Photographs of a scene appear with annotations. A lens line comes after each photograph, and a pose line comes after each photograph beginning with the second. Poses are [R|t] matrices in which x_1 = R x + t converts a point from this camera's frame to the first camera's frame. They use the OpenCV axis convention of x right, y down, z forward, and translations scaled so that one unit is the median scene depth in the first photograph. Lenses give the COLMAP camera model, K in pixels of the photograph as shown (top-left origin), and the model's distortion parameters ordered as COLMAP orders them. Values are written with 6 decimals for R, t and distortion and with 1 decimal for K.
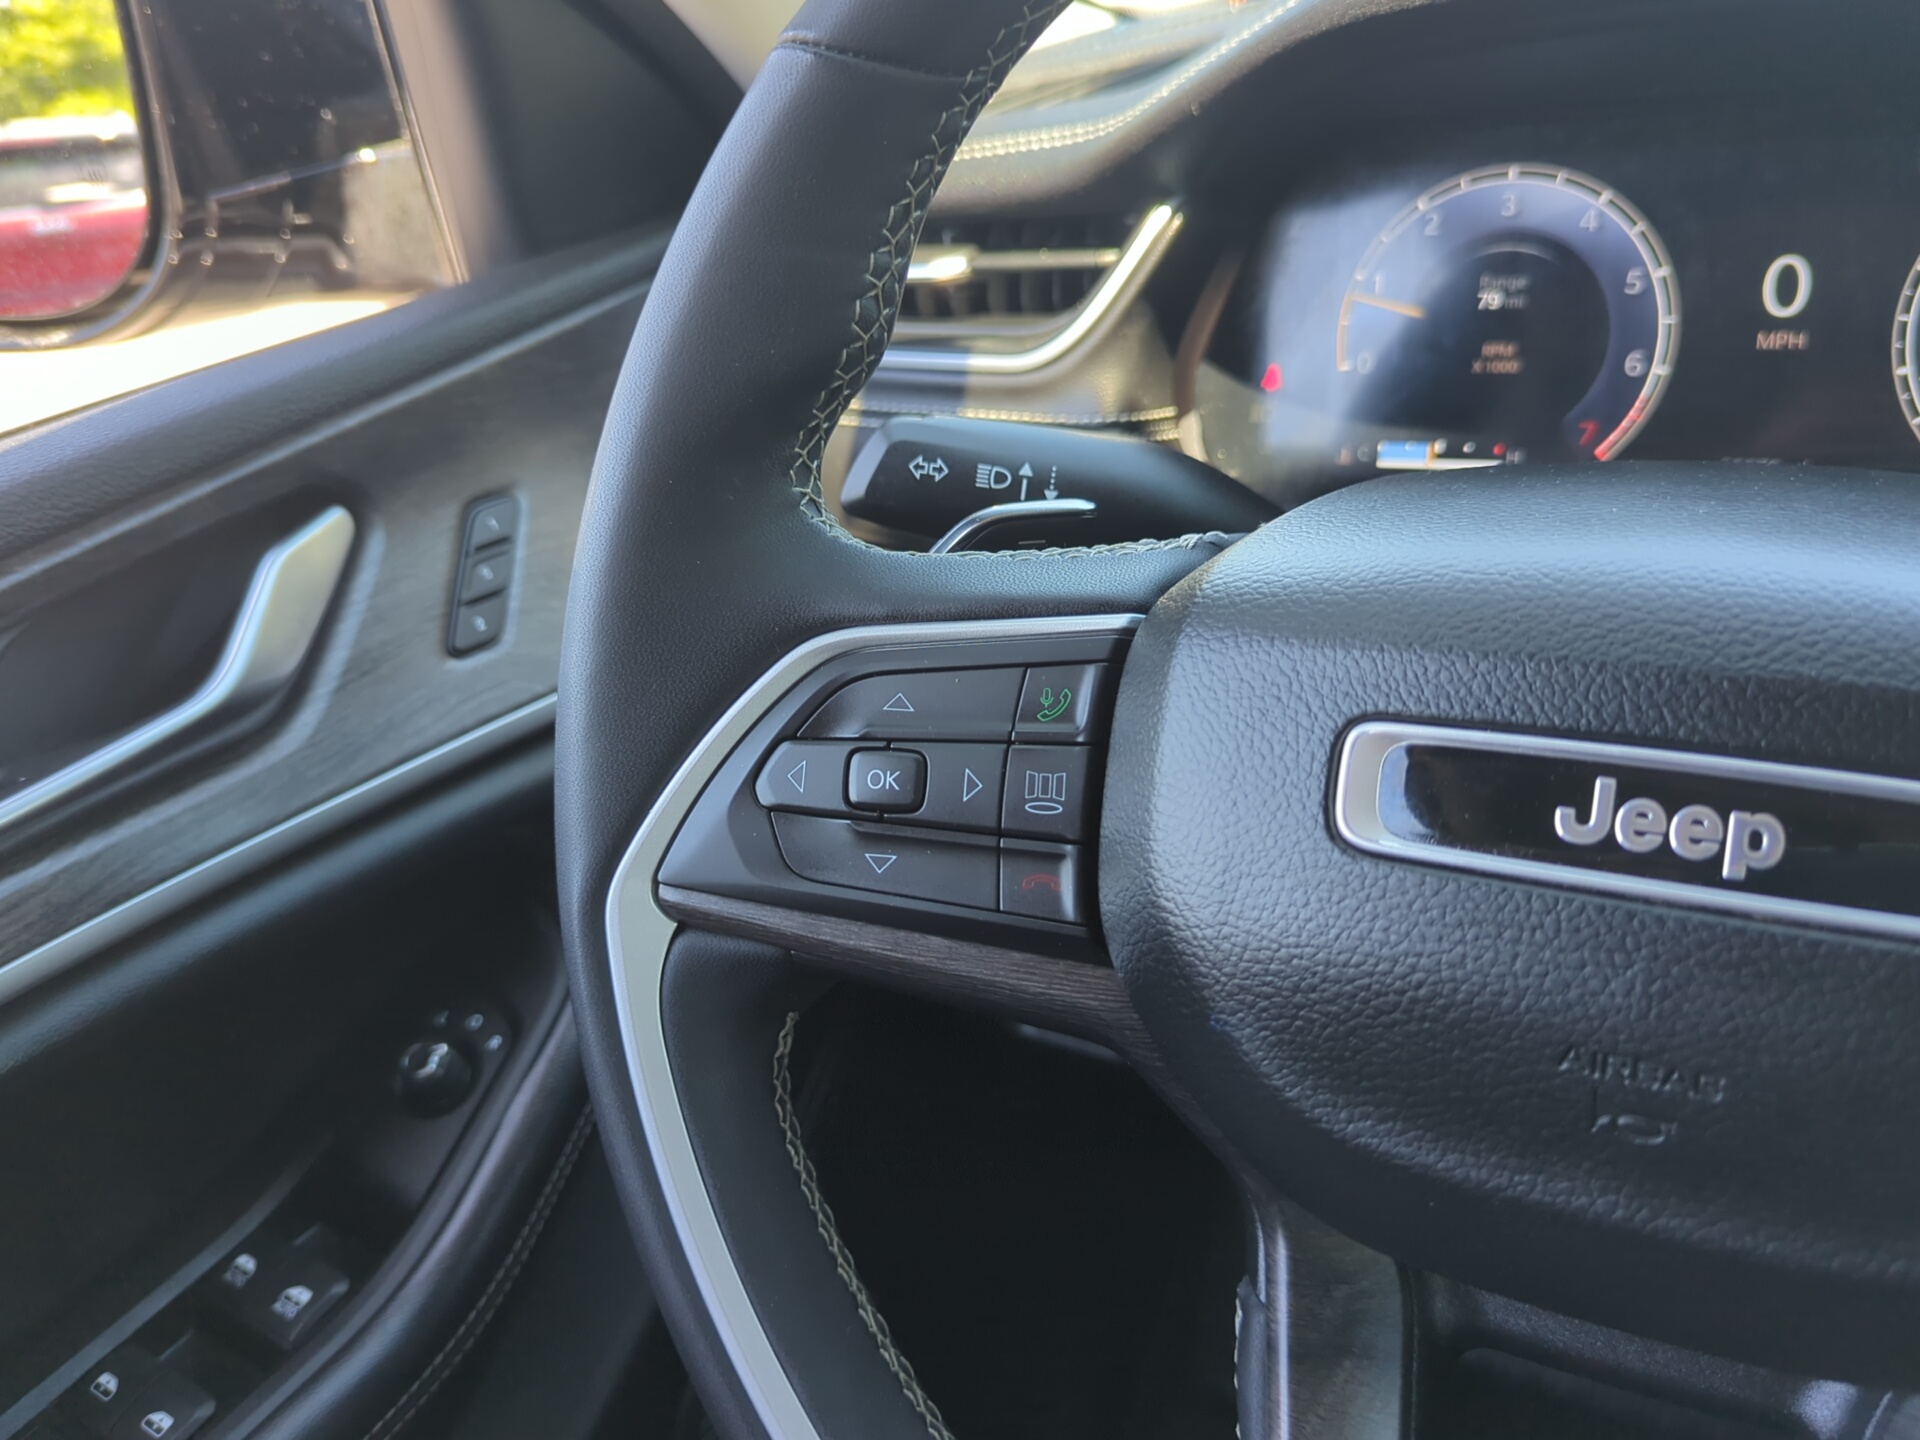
lens RADIAL K [[1579.0, 0, 969.5], [0, 1579.0, 696.4], [0, 0, 1]] dist [0.016640, -0.048829]
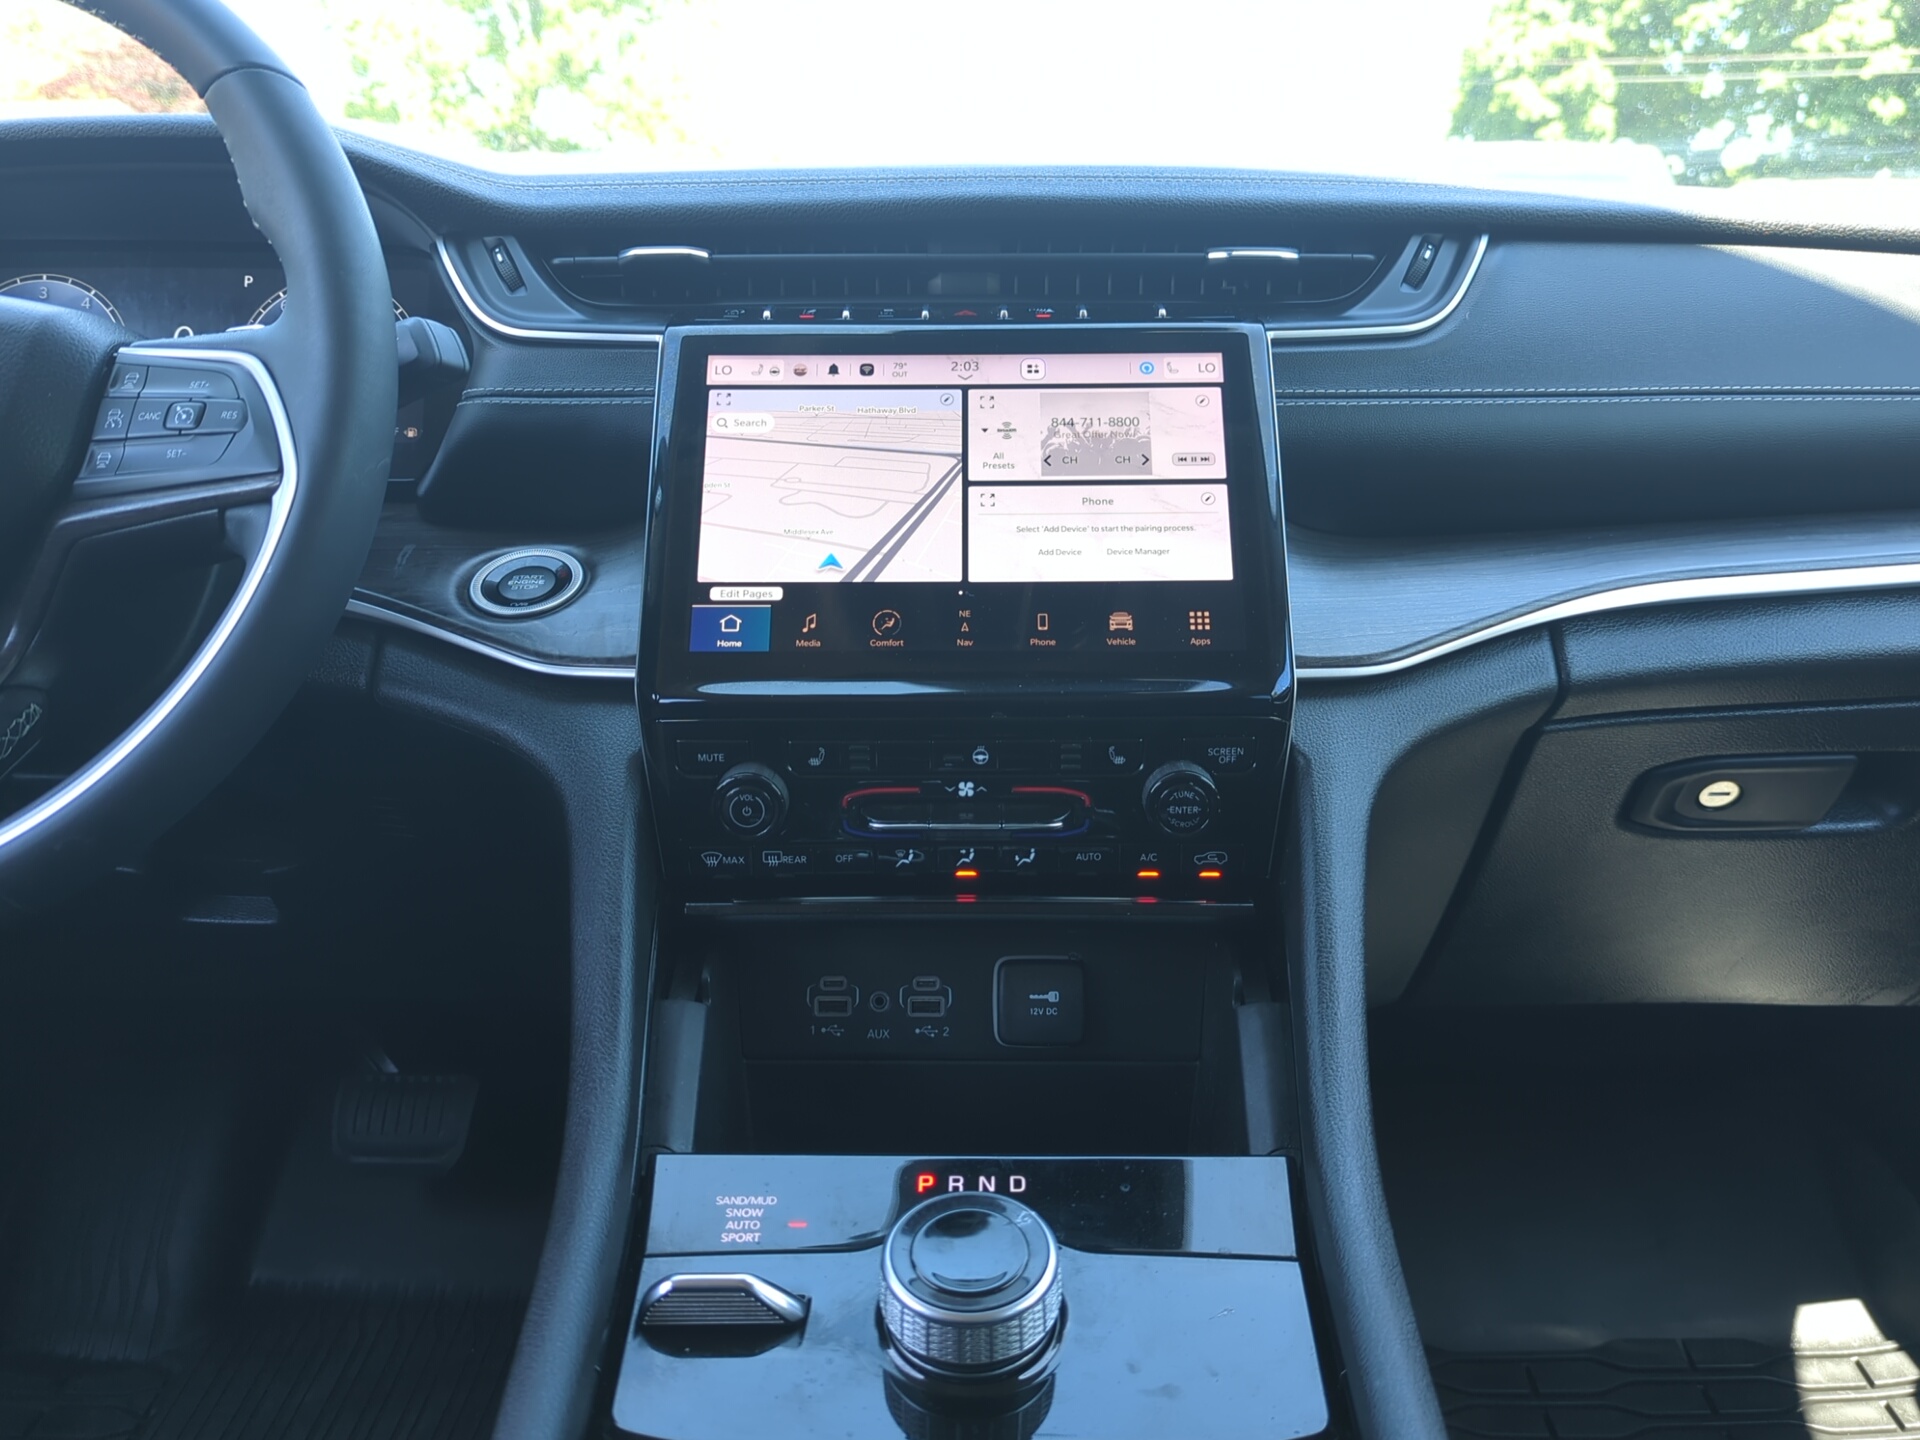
lens RADIAL K [[1563.4, 0, 975.3], [0, 1563.4, 697.0], [0, 0, 1]] dist [0.052100, -0.052117]
pose [[0.882002, 0.025963, 0.470530, 0.650310], [0.094886, 0.968247, -0.231289, 0.945692], [-0.461594, 0.248644, 0.851532, -1.312701]]
